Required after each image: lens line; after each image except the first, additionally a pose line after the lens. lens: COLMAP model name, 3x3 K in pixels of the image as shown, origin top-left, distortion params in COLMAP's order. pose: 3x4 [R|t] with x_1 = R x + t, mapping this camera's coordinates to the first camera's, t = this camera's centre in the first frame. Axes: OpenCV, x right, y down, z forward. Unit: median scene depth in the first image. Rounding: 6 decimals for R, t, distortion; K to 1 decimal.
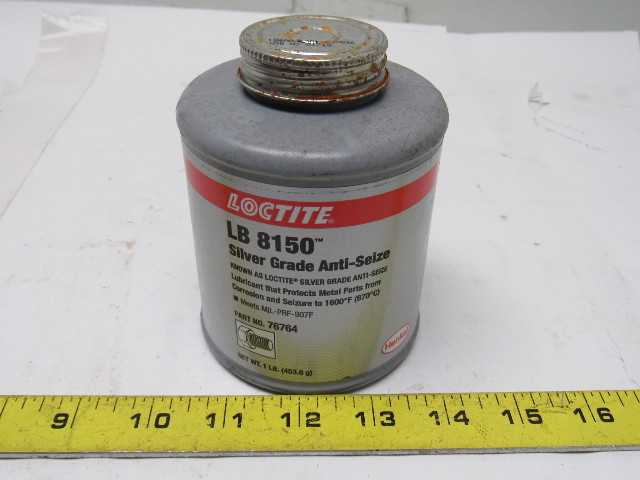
lens RADIAL K [[642.1, 0, 319.2], [0, 642.1, 240.6], [0, 0, 1]] dist [0.007317, 0.000000]
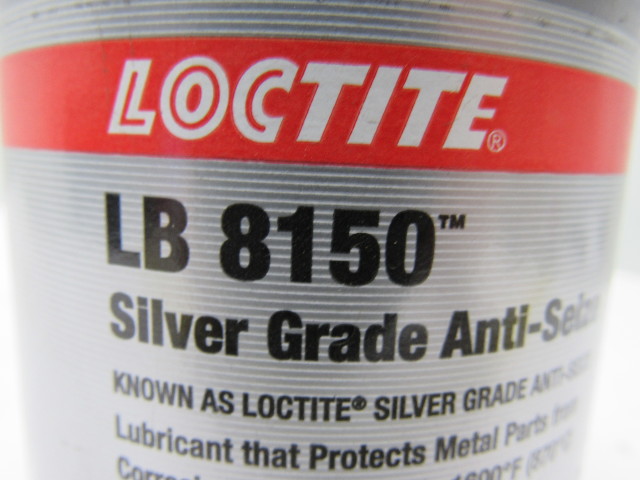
lens RADIAL K [[514.7, 0, 322.2], [0, 514.7, 239.7], [0, 0, 1]] dist [-0.026165, -0.010705]
pose [[0.977577, -0.016972, 0.209891, -0.100207], [0.104522, 0.904401, -0.413684, 0.090219], [-0.182805, 0.426346, 0.885896, 0.806627]]
